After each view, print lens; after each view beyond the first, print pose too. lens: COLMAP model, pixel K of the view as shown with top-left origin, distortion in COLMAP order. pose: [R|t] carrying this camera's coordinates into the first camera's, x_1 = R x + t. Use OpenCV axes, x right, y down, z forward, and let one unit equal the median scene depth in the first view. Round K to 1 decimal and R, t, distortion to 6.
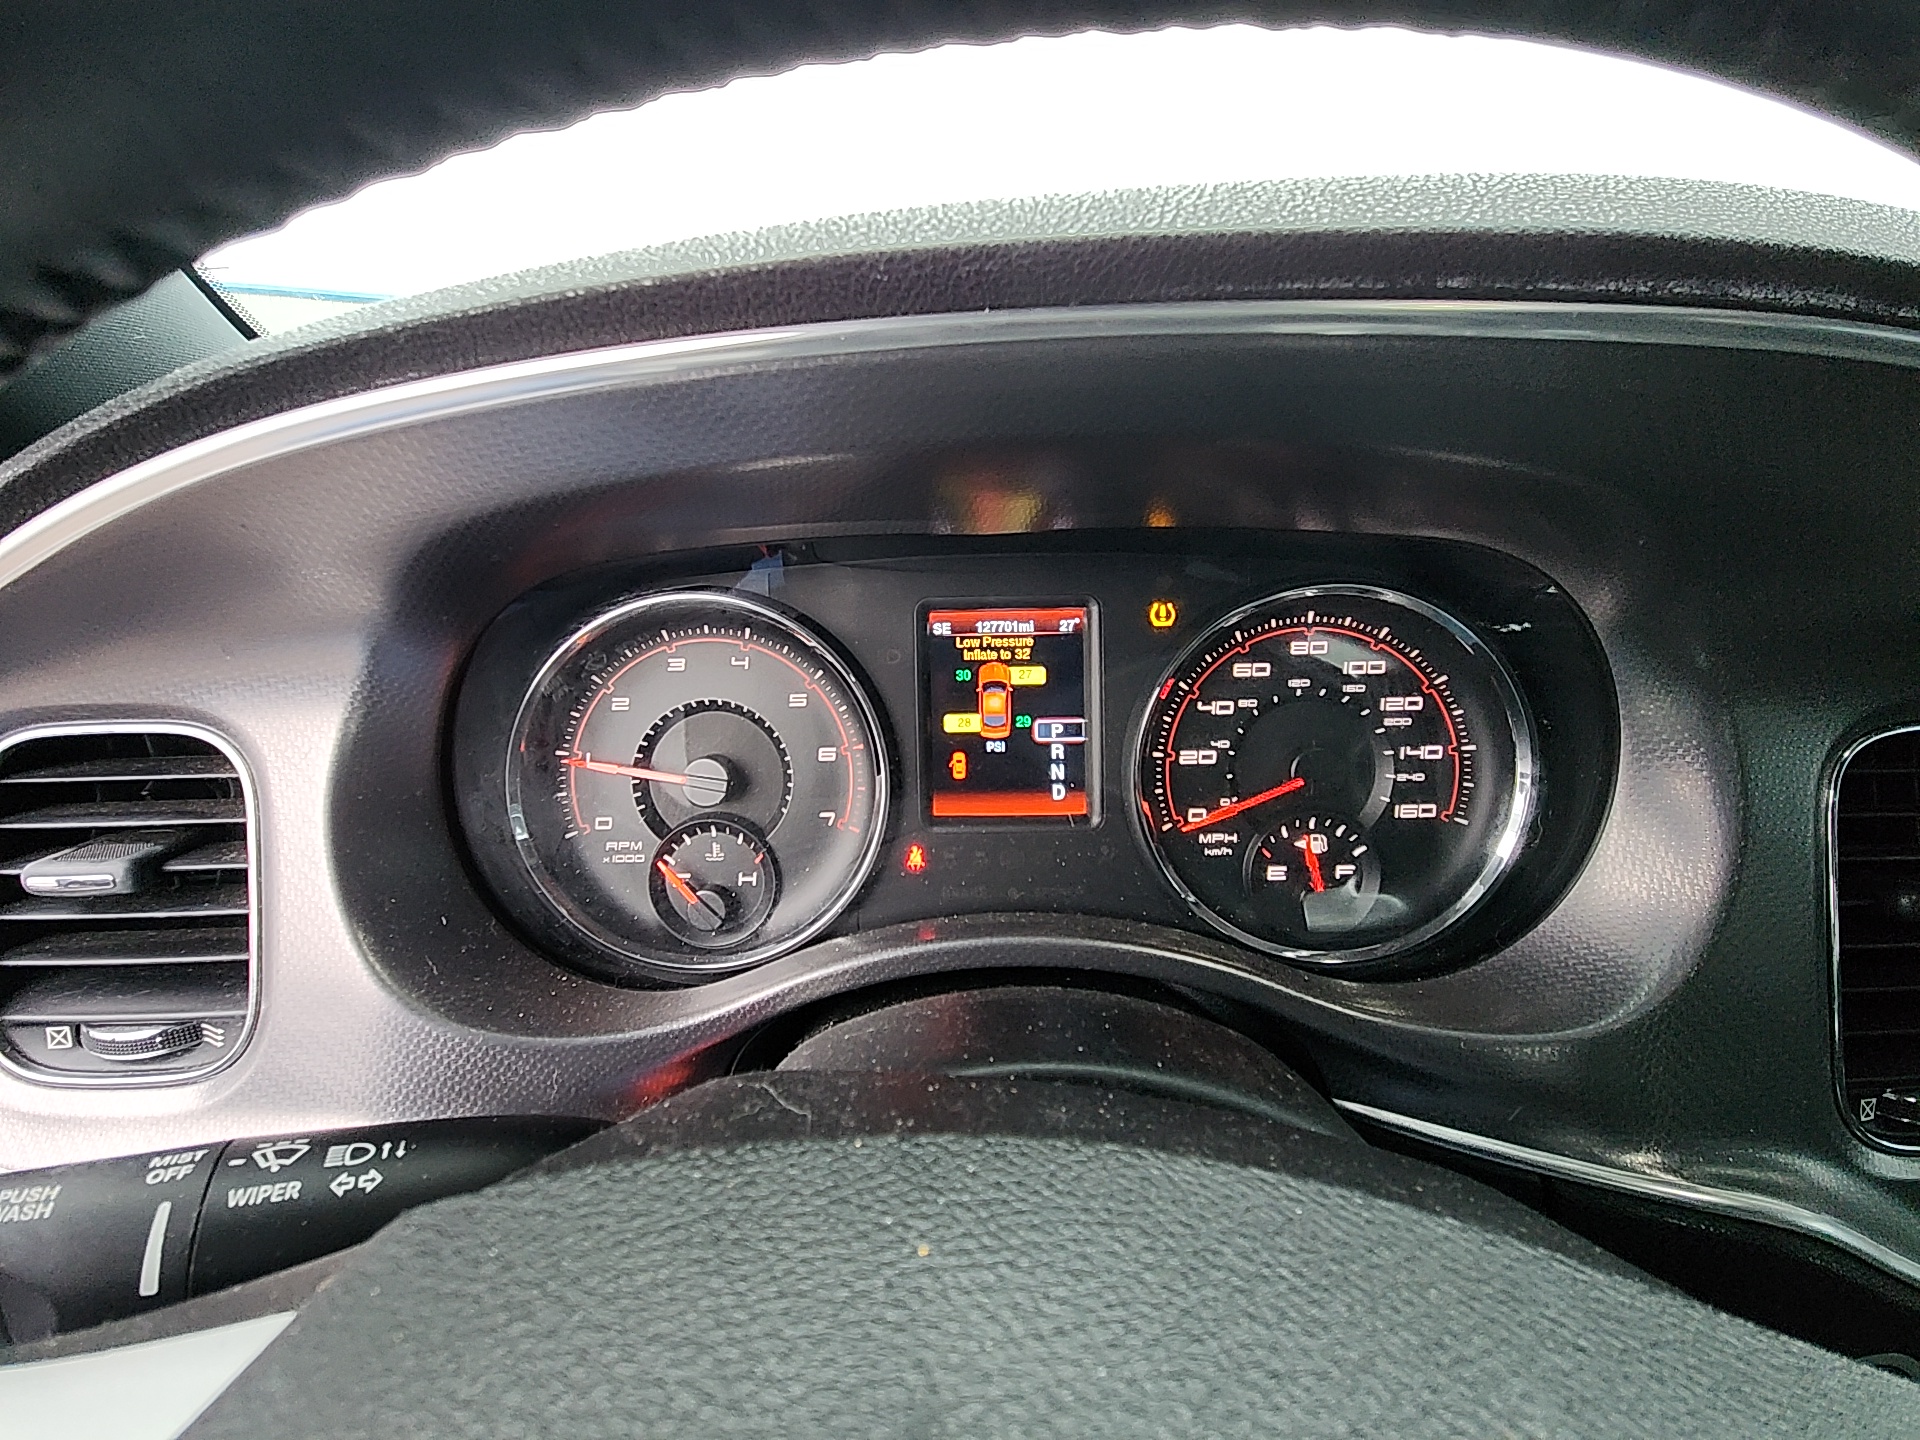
lens RADIAL K [[777.5, 0, 949.2], [0, 777.5, 711.4], [0, 0, 1]] dist [0.017983, -0.020392]
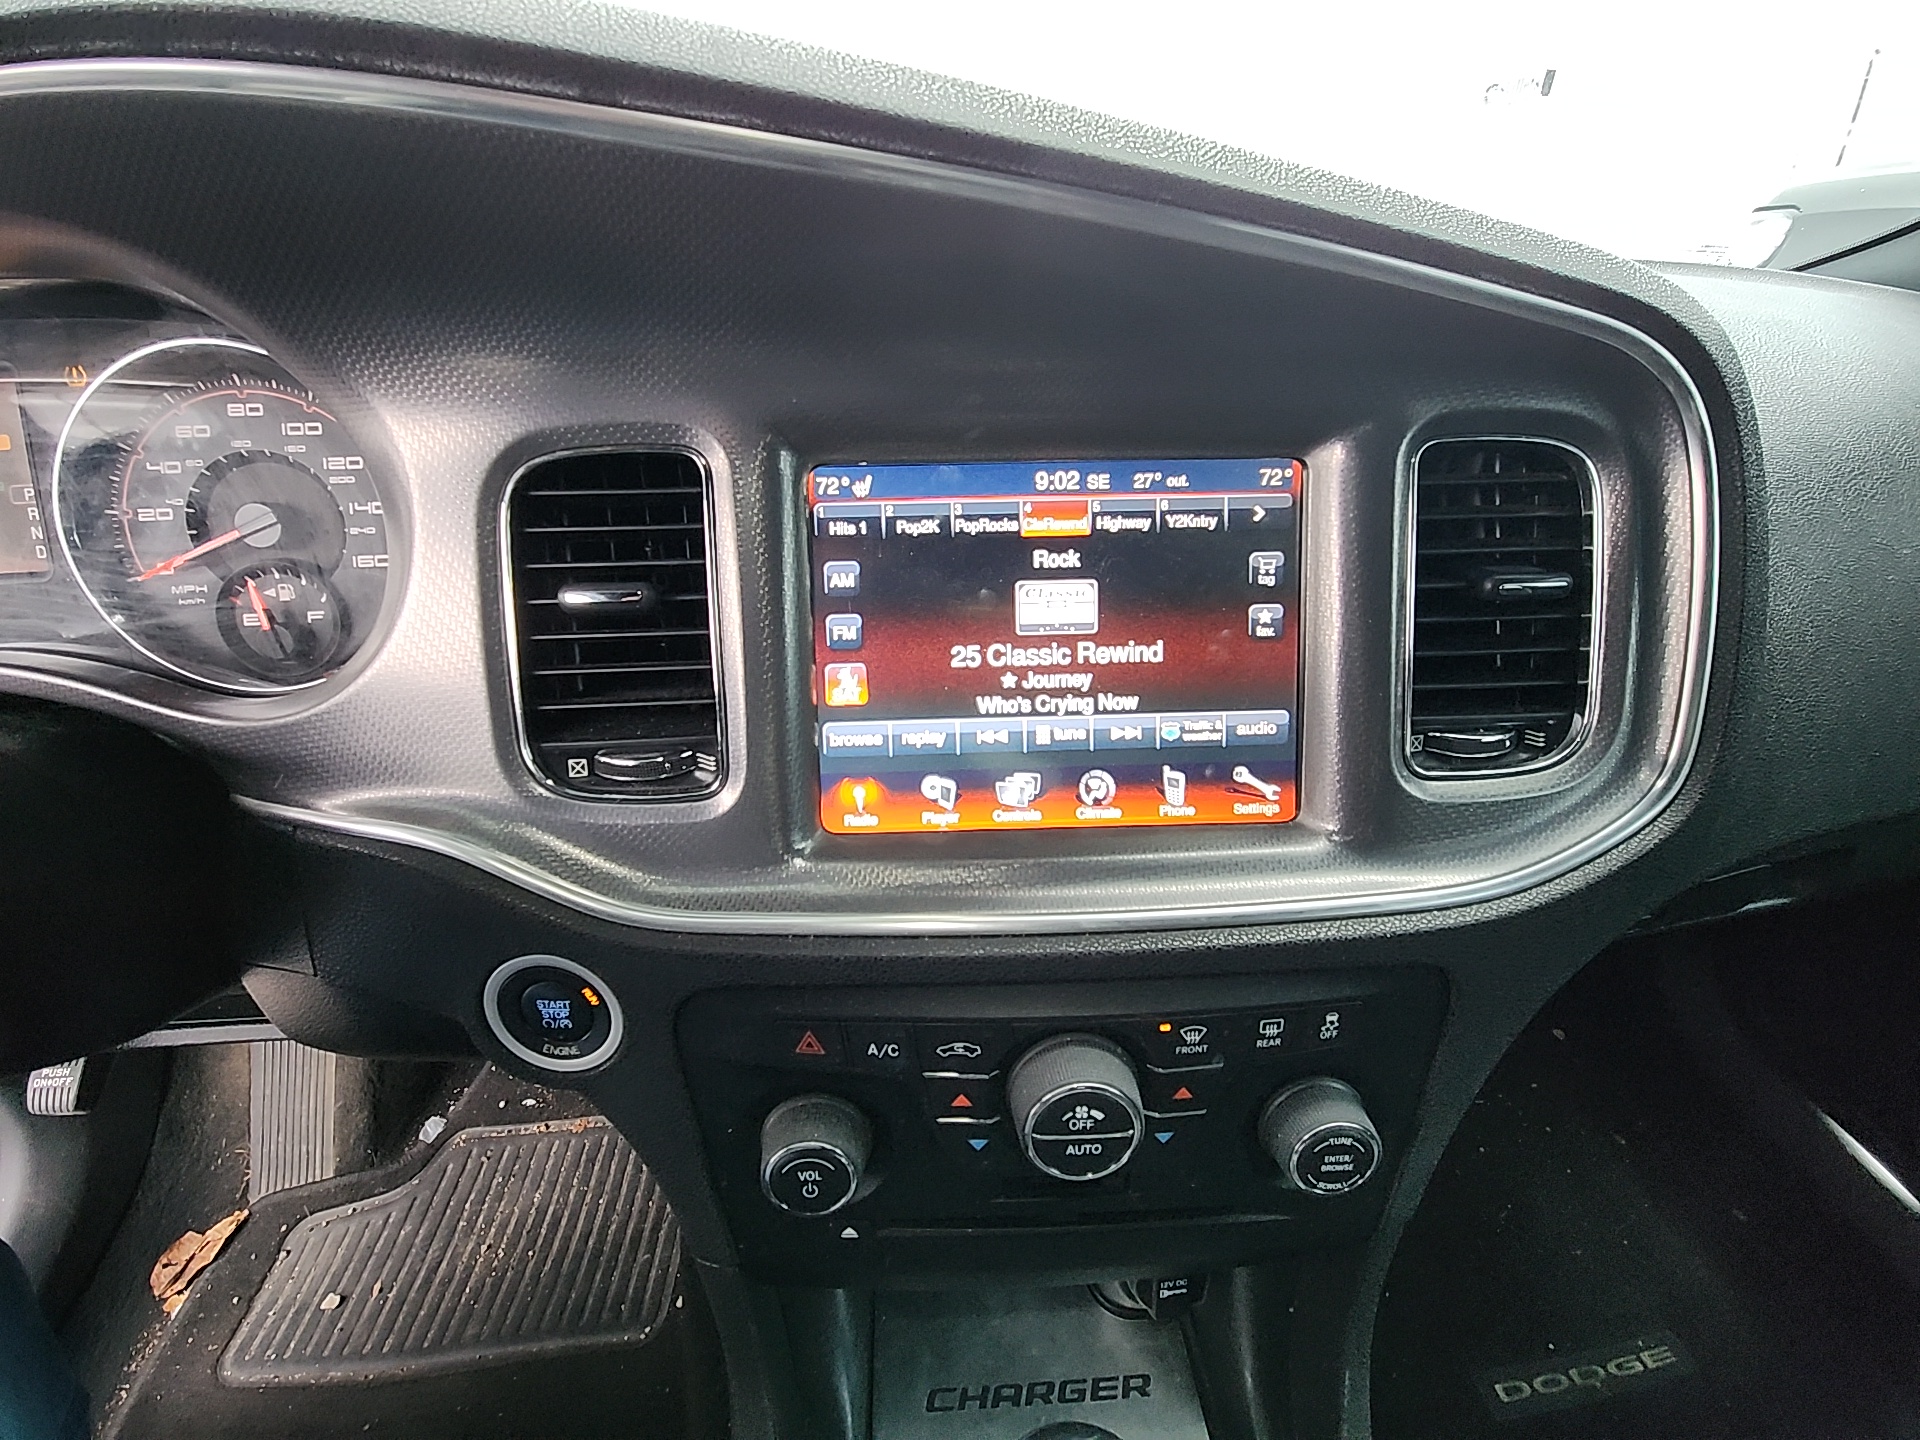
lens RADIAL K [[777.5, 0, 949.2], [0, 777.5, 711.4], [0, 0, 1]] dist [0.017983, -0.020392]
pose [[0.997364, 0.022890, -0.068857, 1.420023], [0.000224, 0.947964, 0.318376, -0.025976], [0.072562, -0.317553, 0.945460, -0.090941]]
